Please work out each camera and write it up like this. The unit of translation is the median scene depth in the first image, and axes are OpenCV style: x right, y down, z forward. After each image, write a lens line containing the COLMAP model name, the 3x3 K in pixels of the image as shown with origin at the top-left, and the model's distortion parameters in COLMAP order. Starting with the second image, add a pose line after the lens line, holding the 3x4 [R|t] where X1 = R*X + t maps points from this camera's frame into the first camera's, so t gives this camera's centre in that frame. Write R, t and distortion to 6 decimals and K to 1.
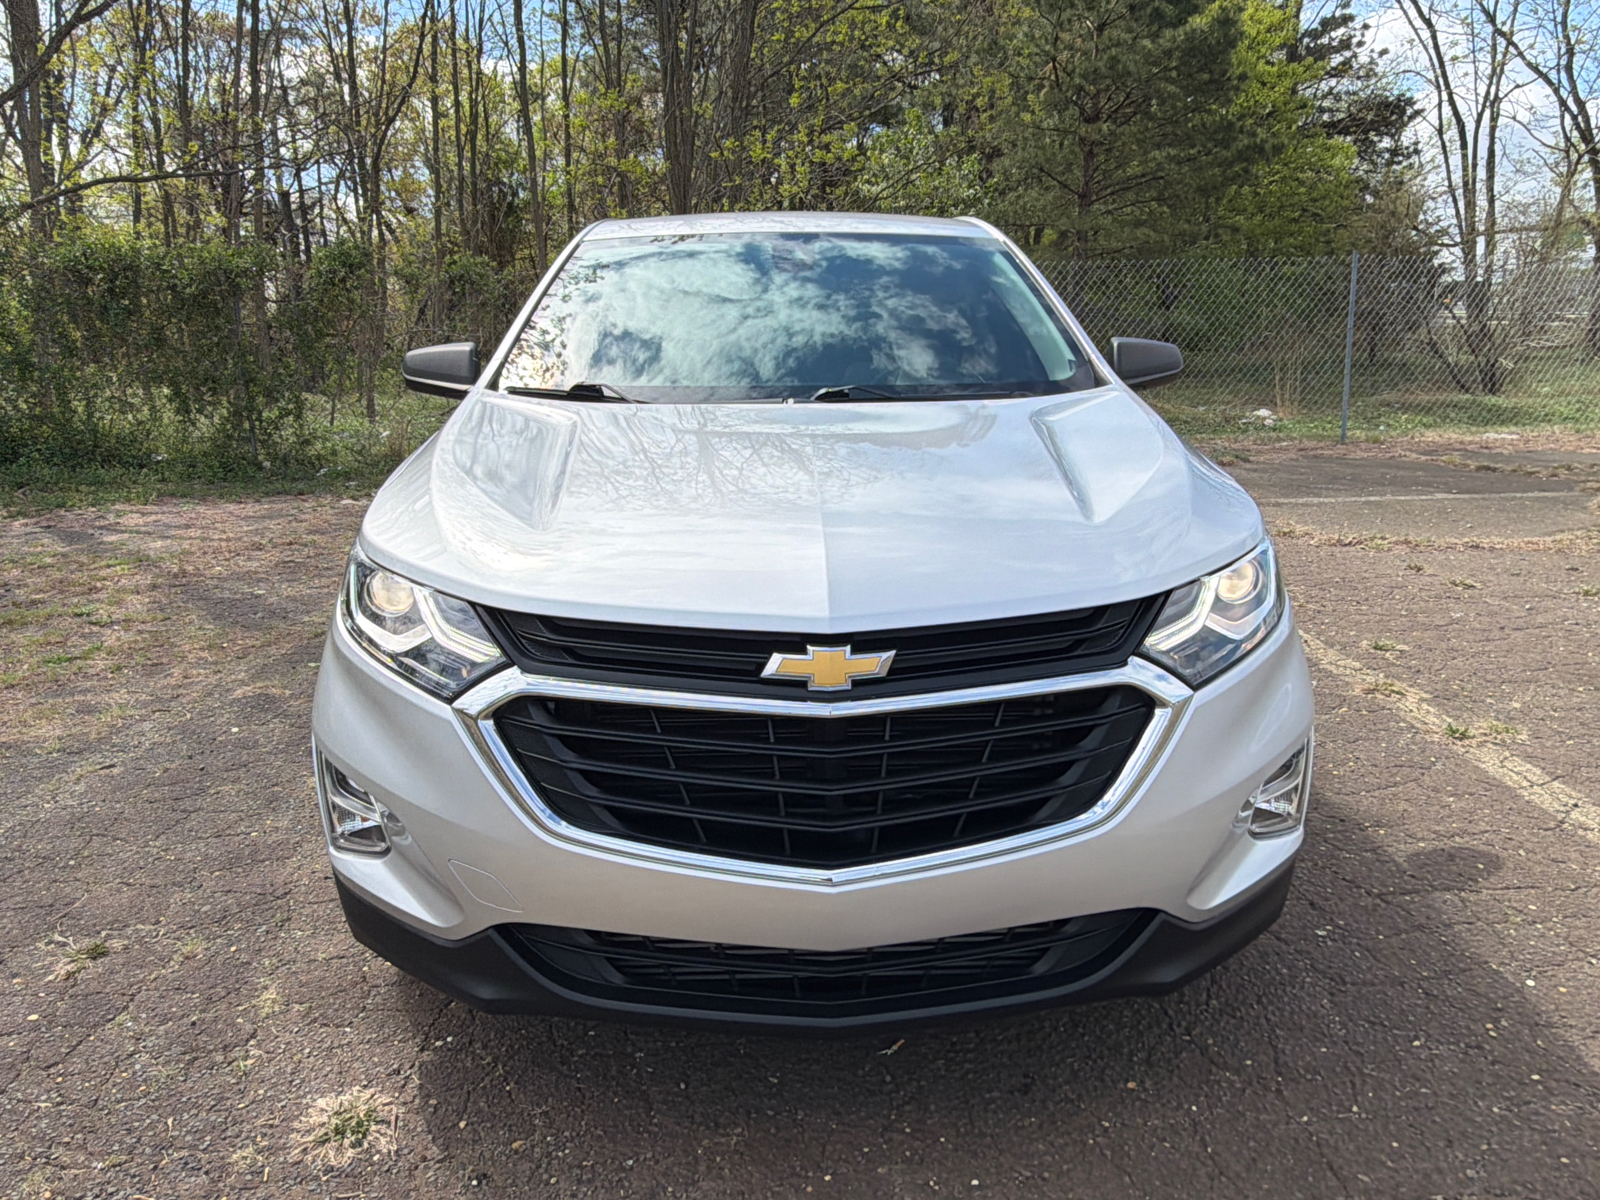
lens RADIAL K [[1135.6, 0, 800.0], [0, 1135.6, 600.0], [0, 0, 1]] dist [-0.000688, 0.004132]
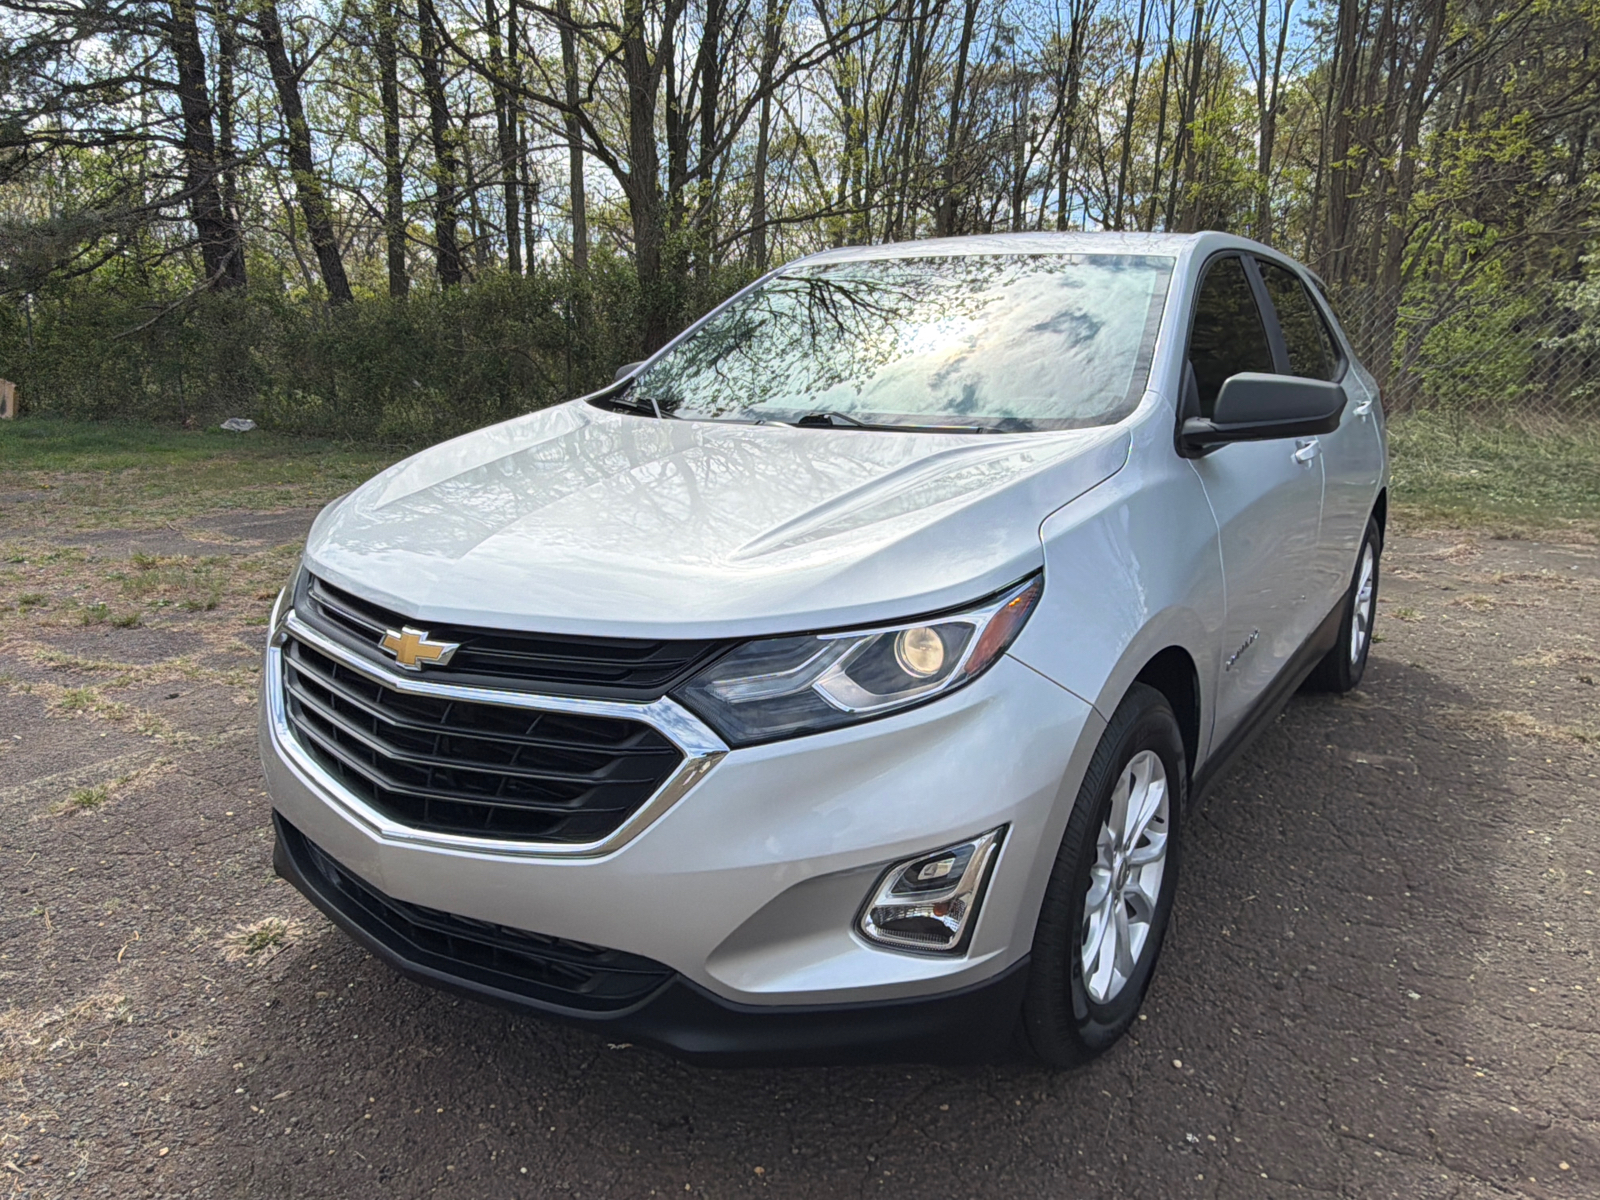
lens RADIAL K [[1135.6, 0, 800.0], [0, 1135.6, 600.0], [0, 0, 1]] dist [-0.000688, 0.004132]
pose [[0.831569, 0.150403, -0.534671, 0.912384], [-0.159093, 0.986803, 0.030152, -0.079925], [0.532150, 0.059989, 0.844522, 0.248882]]
